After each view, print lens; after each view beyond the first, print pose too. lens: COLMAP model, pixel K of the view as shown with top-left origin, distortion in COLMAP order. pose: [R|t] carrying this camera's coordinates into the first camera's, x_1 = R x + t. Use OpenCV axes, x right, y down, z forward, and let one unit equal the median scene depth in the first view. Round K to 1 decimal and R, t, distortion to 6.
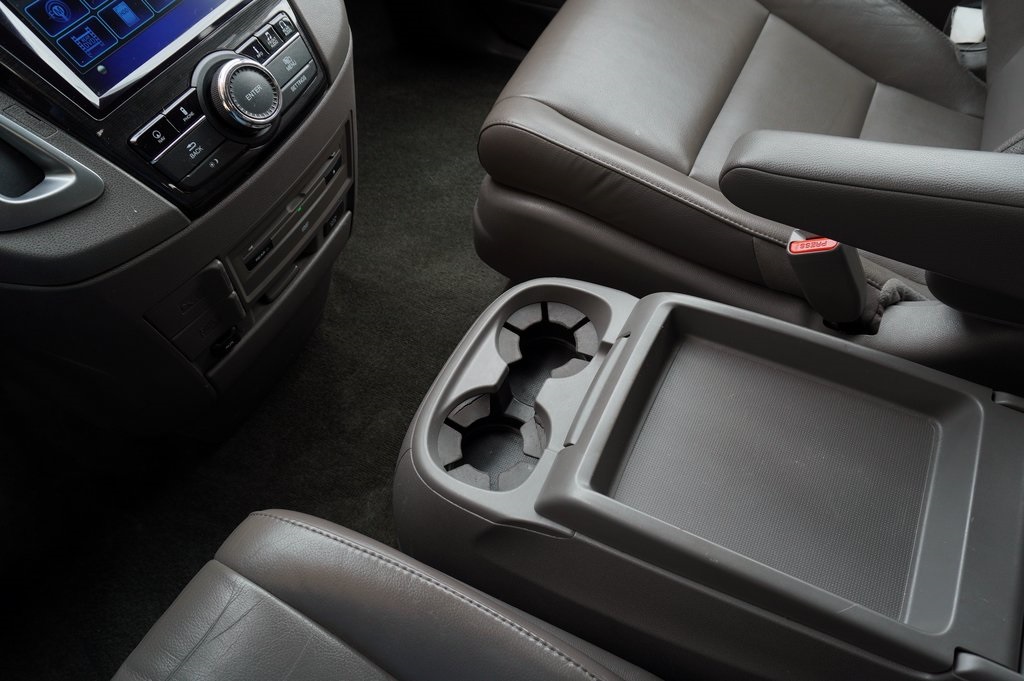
lens RADIAL K [[690.5, 0, 528.8], [0, 690.5, 344.9], [0, 0, 1]] dist [-0.039117, 0.022656]
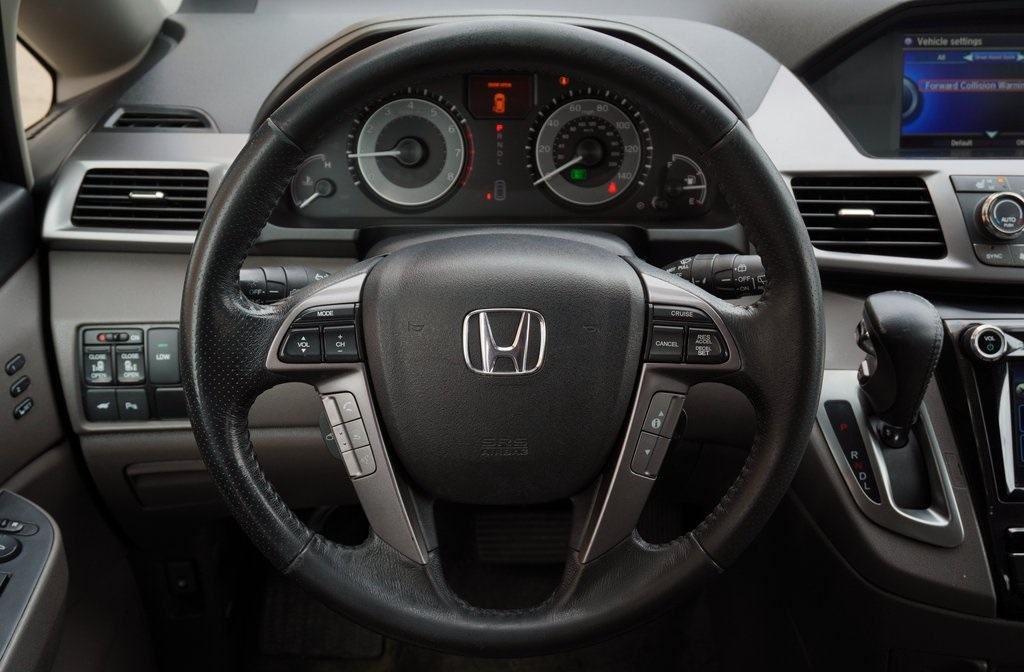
lens RADIAL K [[1156.3, 0, 496.2], [0, 1156.3, 342.2], [0, 0, 1]] dist [-0.004855, 0.000000]
pose [[0.455477, 0.455022, -0.765177, 0.290970], [-0.745498, 0.664743, -0.048465, 0.184687], [0.486594, 0.592513, 0.641993, -0.697278]]
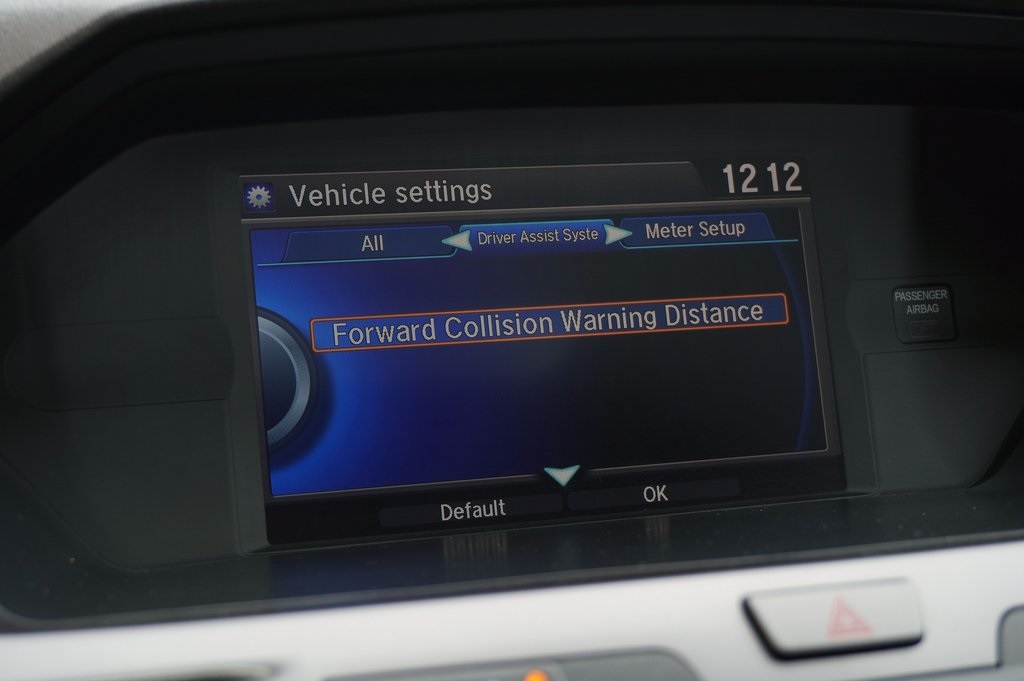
lens RADIAL K [[1791.7, 0, 507.3], [0, 1791.7, 350.5], [0, 0, 1]] dist [0.026345, 0.000000]
pose [[0.686537, 0.221082, -0.692668, -0.423366], [-0.622786, 0.670447, -0.403284, -0.468230], [0.375239, 0.708253, 0.597974, 0.210913]]
